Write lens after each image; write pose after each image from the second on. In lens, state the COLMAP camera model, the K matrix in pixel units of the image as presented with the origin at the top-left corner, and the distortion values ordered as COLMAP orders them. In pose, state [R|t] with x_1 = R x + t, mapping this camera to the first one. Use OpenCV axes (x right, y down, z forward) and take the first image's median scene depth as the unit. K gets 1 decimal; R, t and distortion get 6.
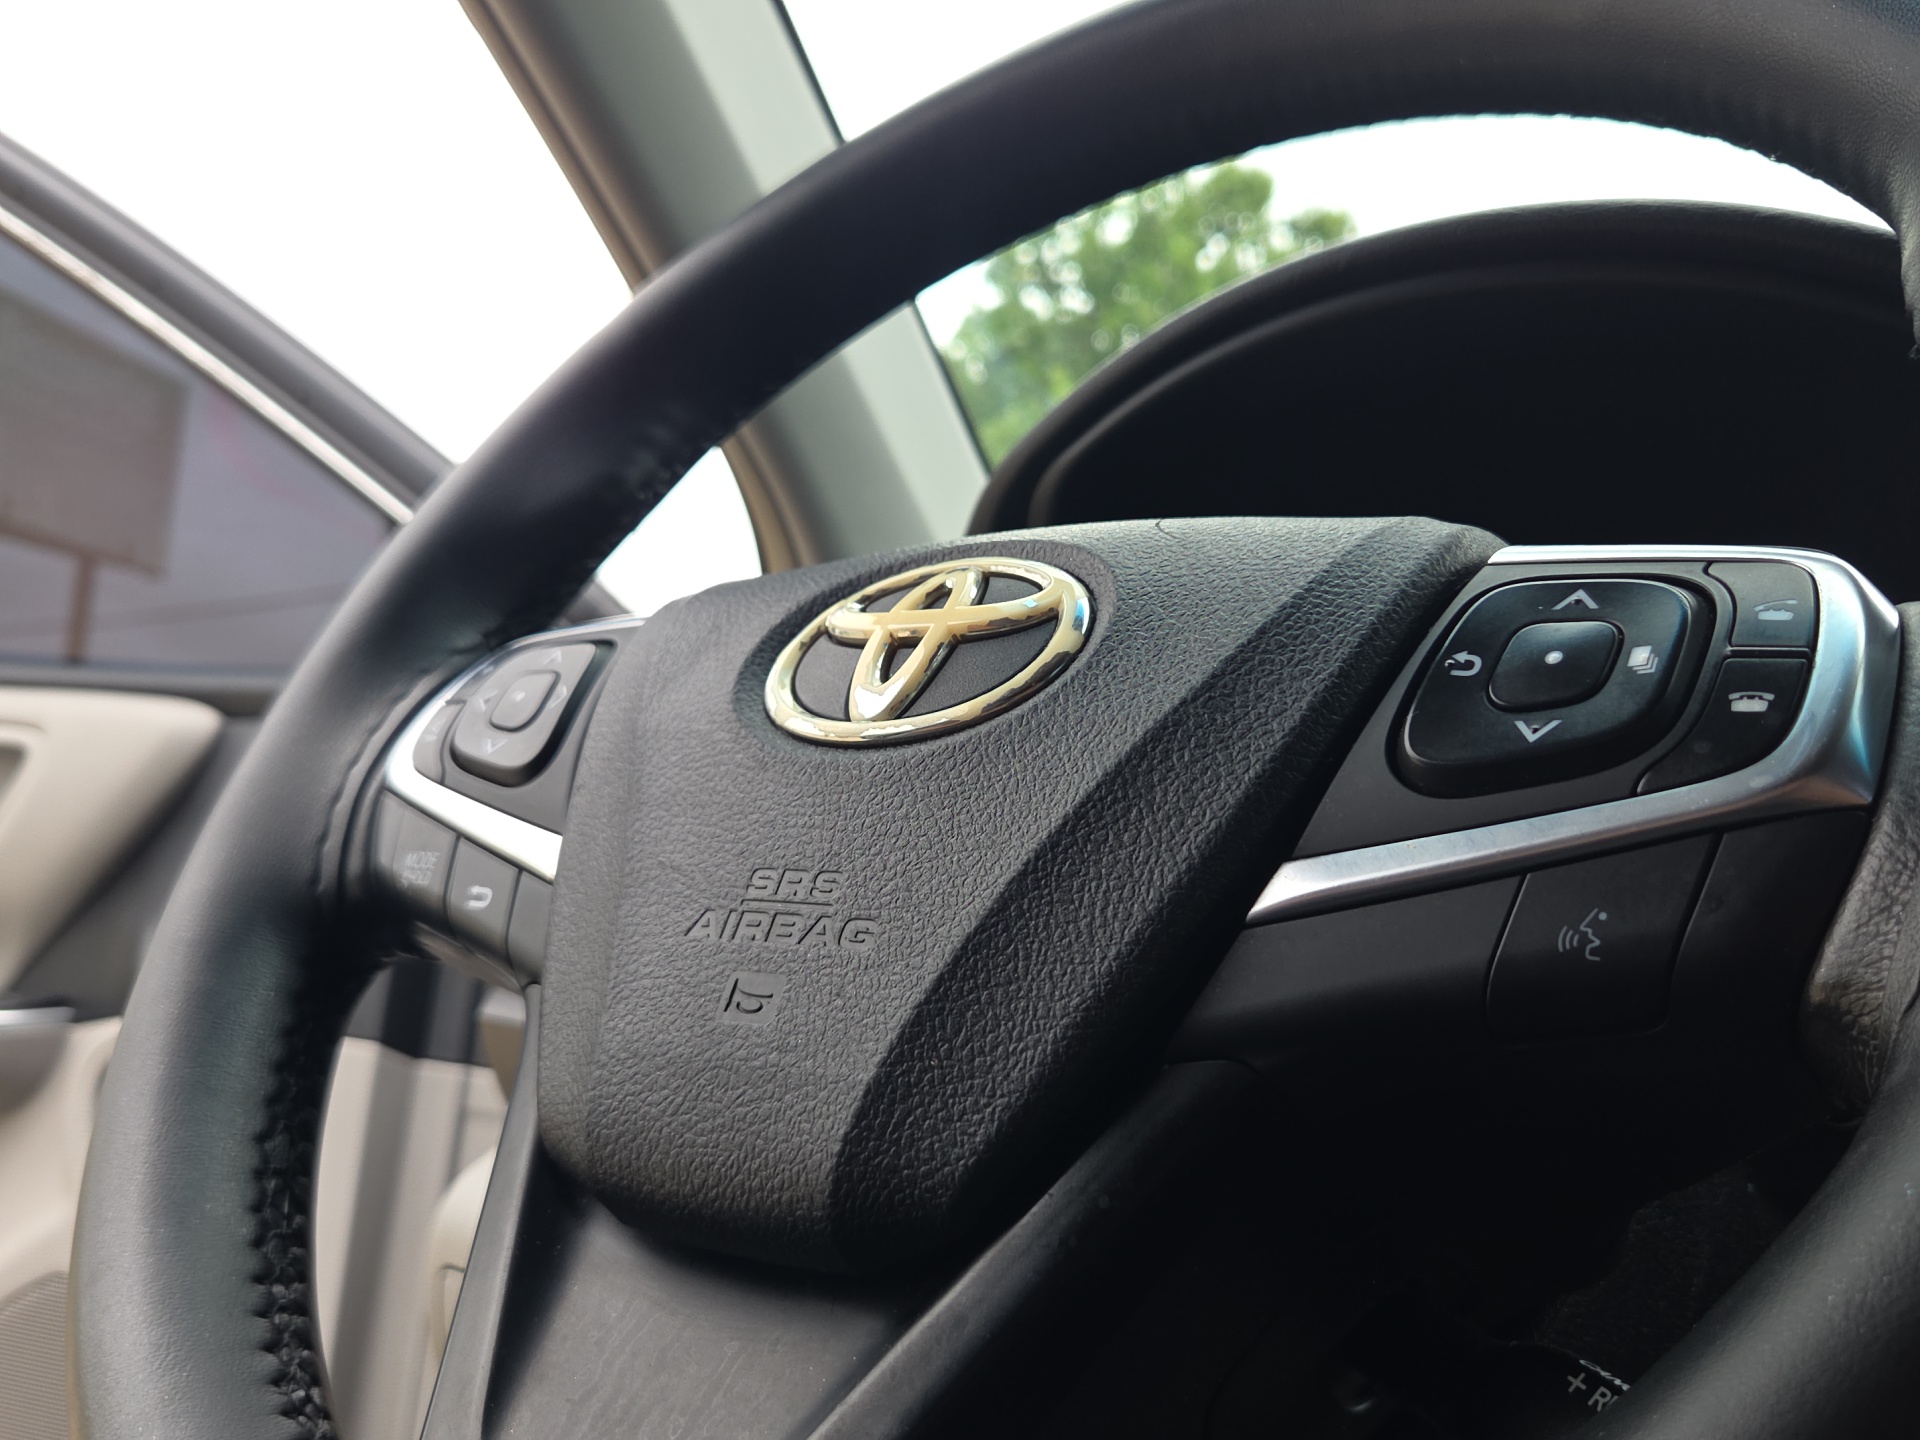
lens RADIAL K [[1877.3, 0, 959.3], [0, 1877.3, 694.1], [0, 0, 1]] dist [0.024938, 0.000154]
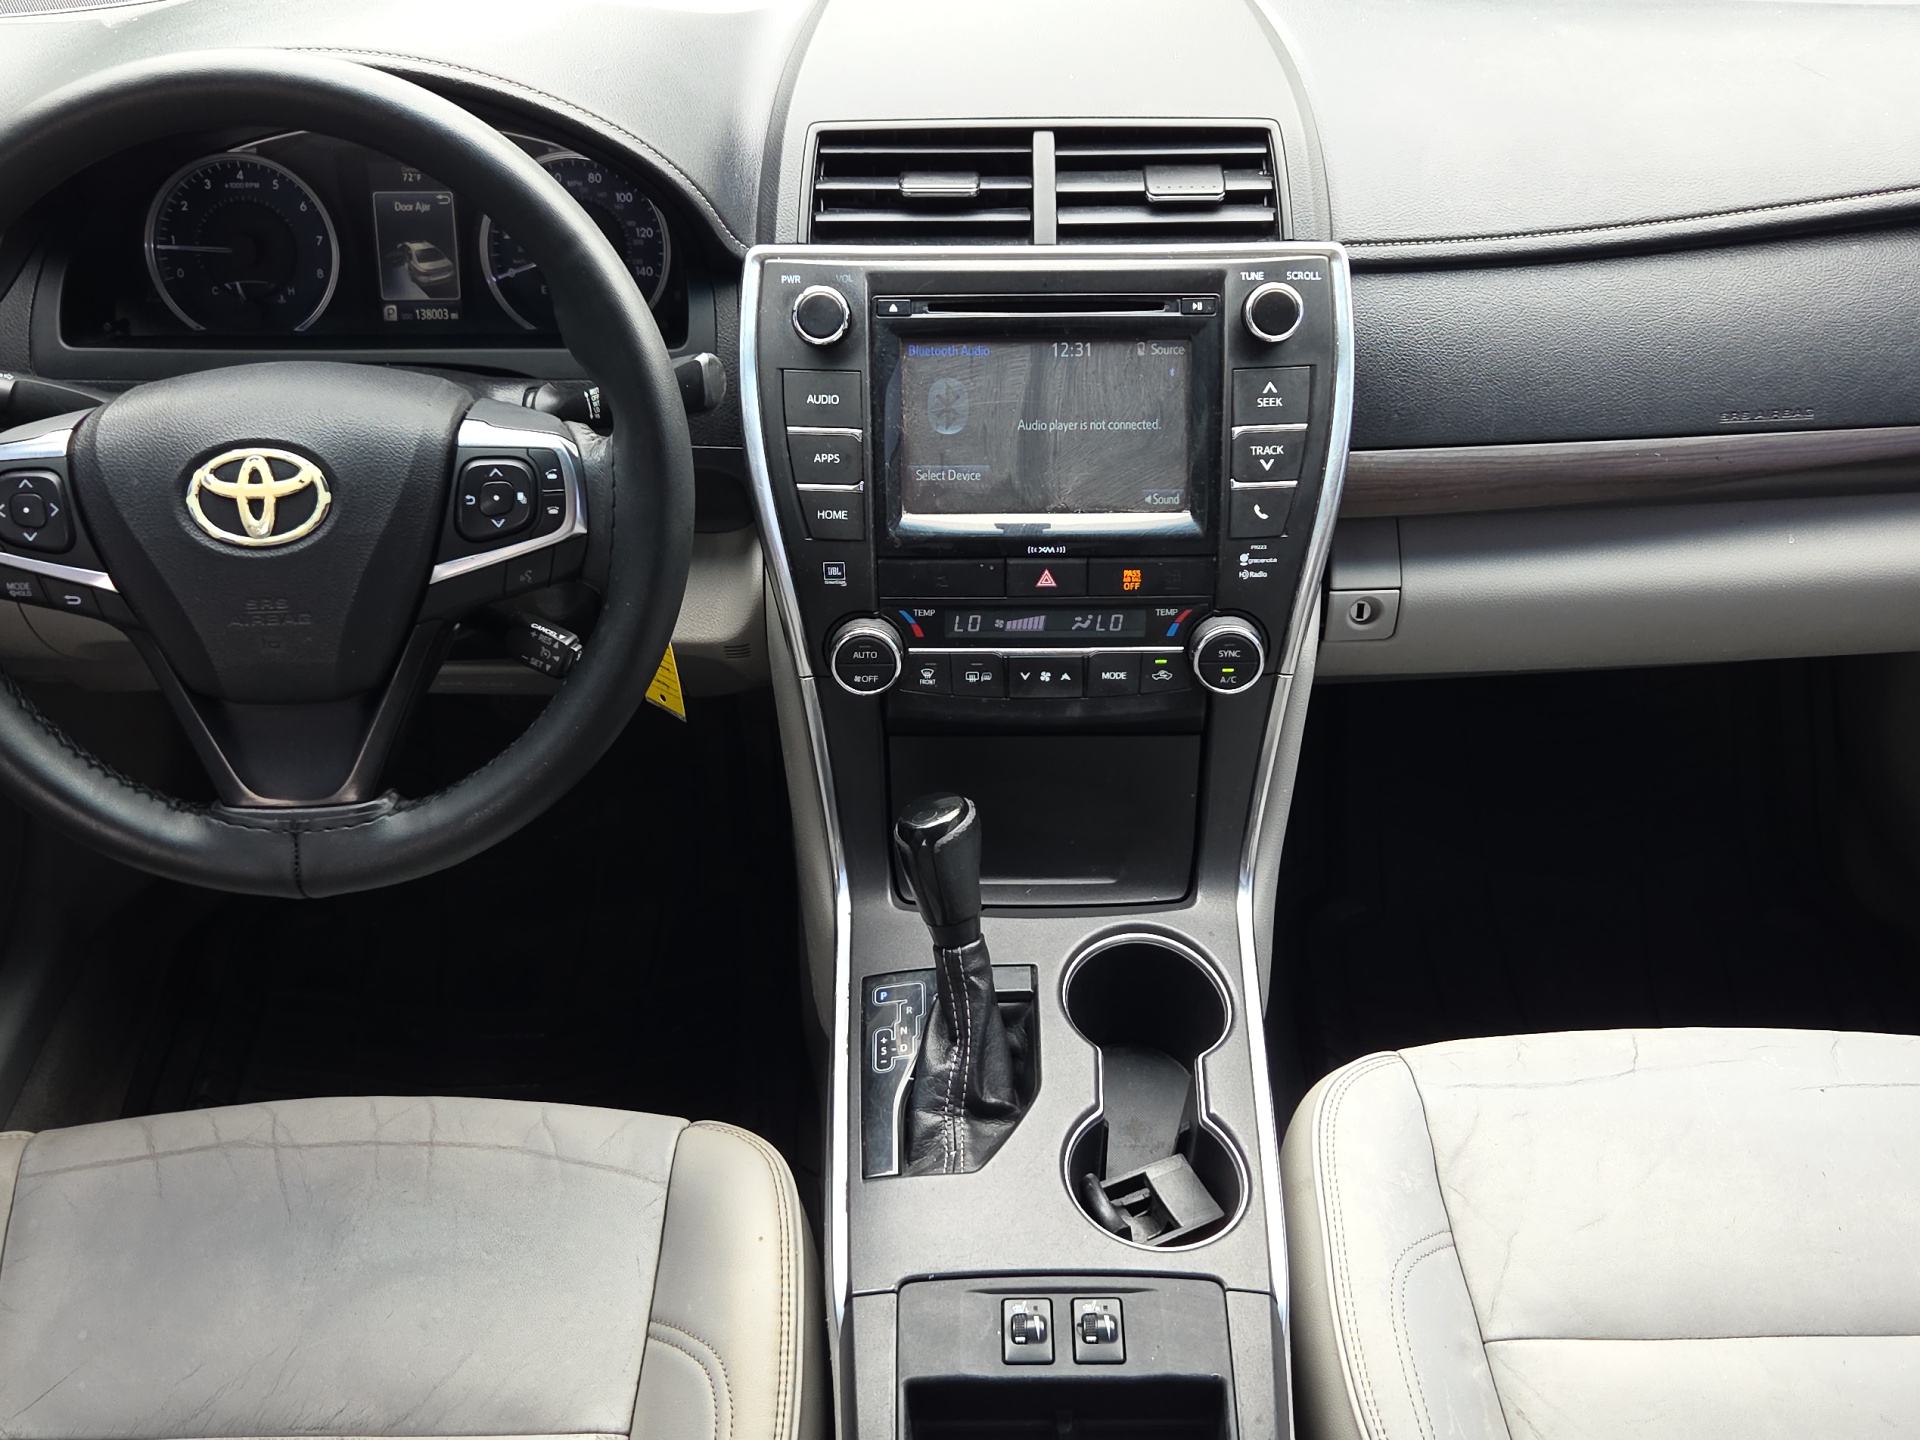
lens RADIAL K [[2056.2, 0, 966.6], [0, 2056.2, 695.8], [0, 0, 1]] dist [0.087750, -0.120793]
pose [[0.774098, -0.474025, 0.419611, -0.771547], [0.004266, 0.666714, 0.745302, -2.559747], [-0.633051, -0.575146, 0.518124, -1.705829]]
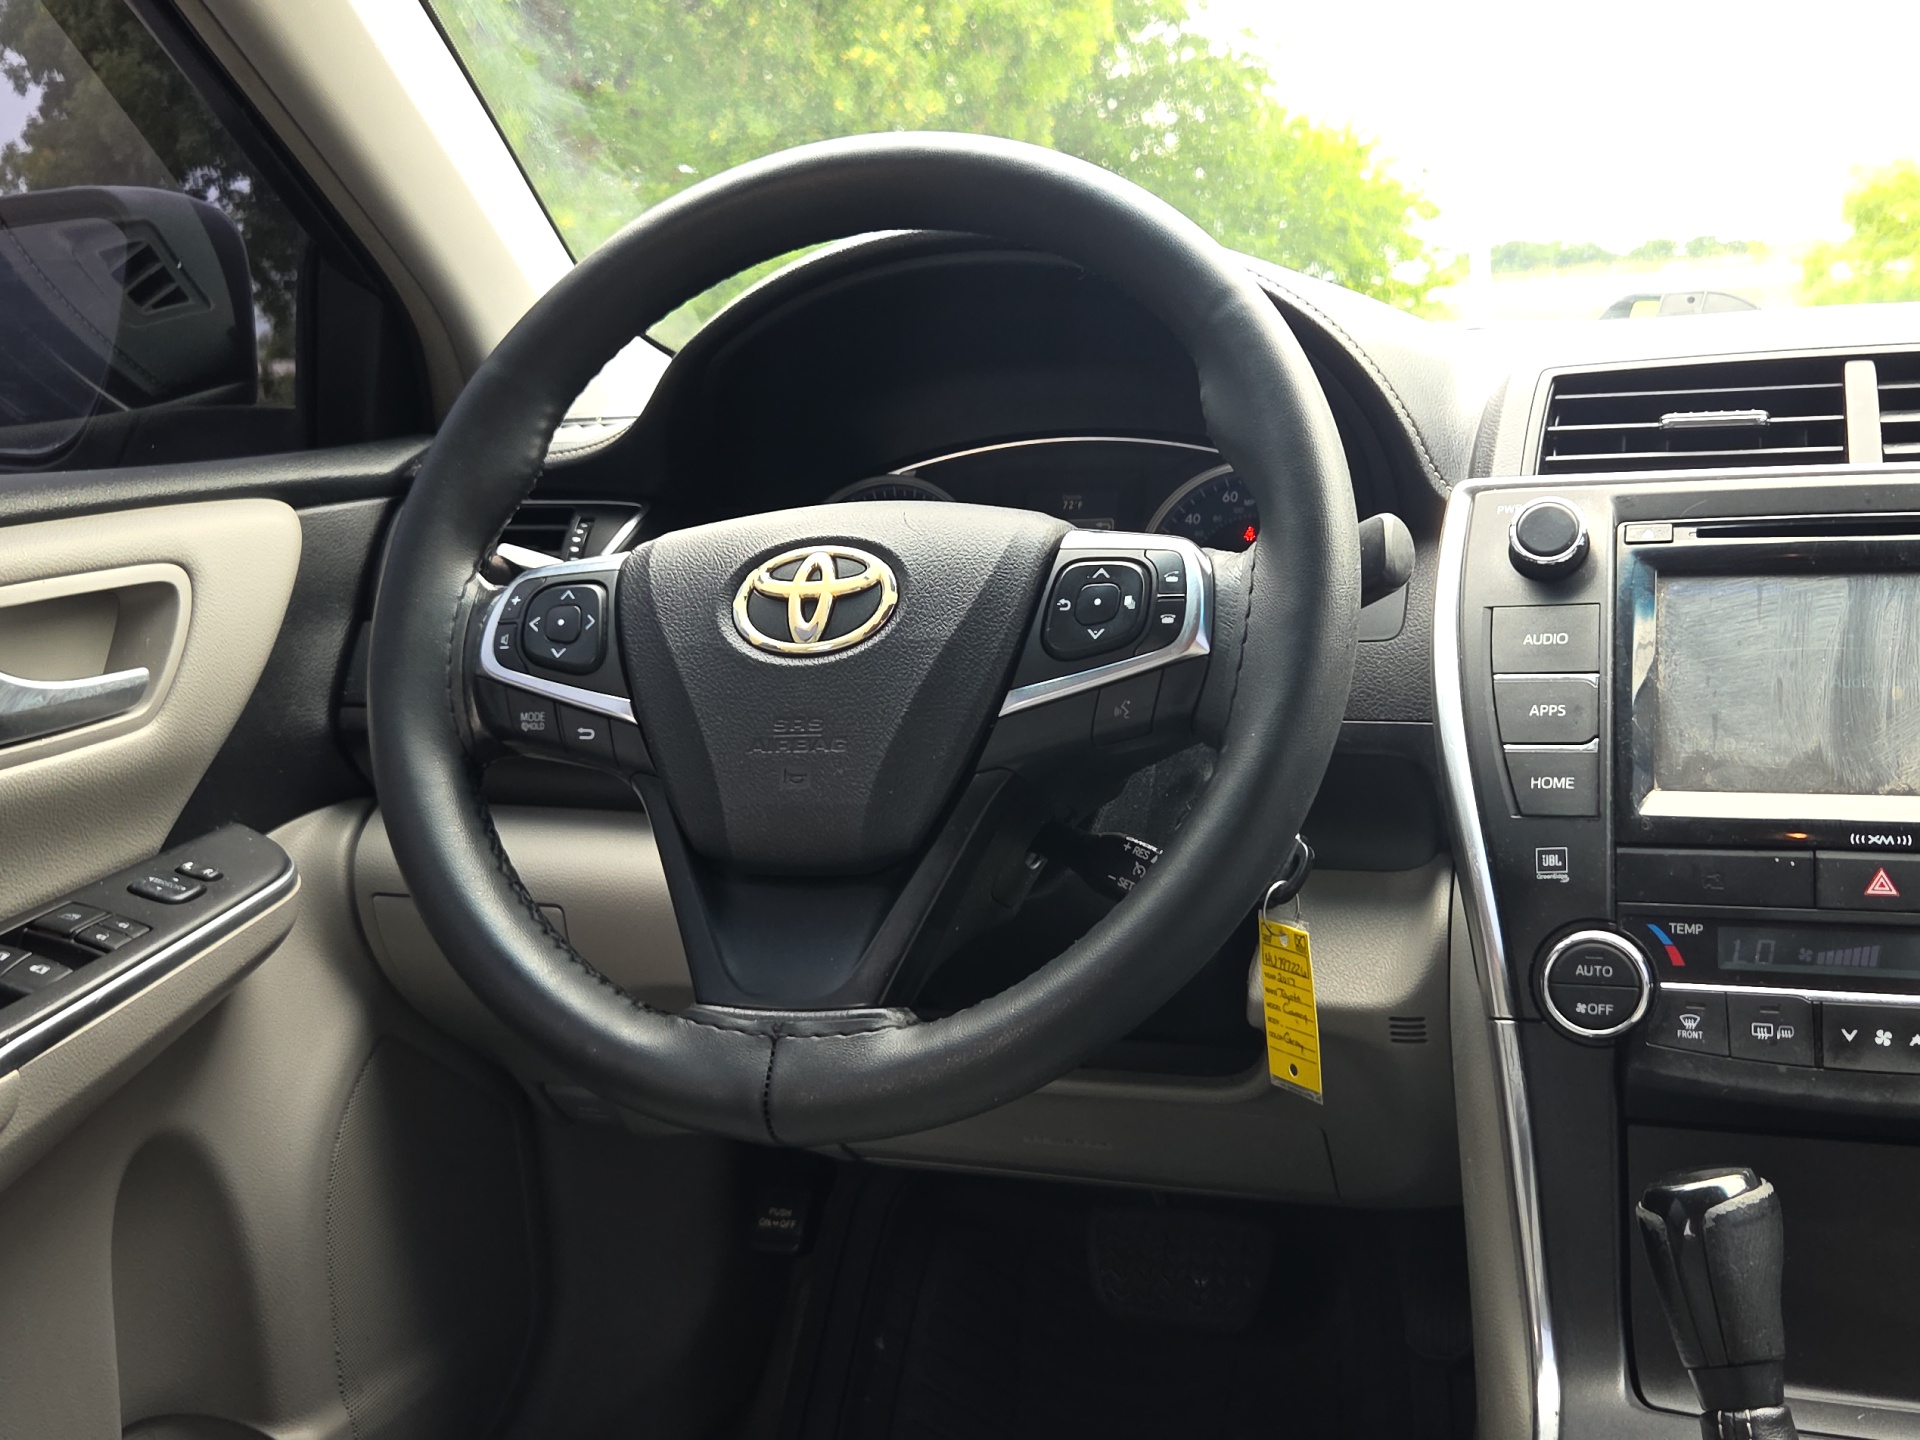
lens RADIAL K [[2056.2, 0, 966.6], [0, 2056.2, 695.8], [0, 0, 1]] dist [0.087750, -0.120793]
pose [[0.929284, -0.217072, 0.298849, -0.736264], [0.112447, 0.936942, 0.330900, -0.856246], [-0.351834, -0.273896, 0.895095, -1.537614]]
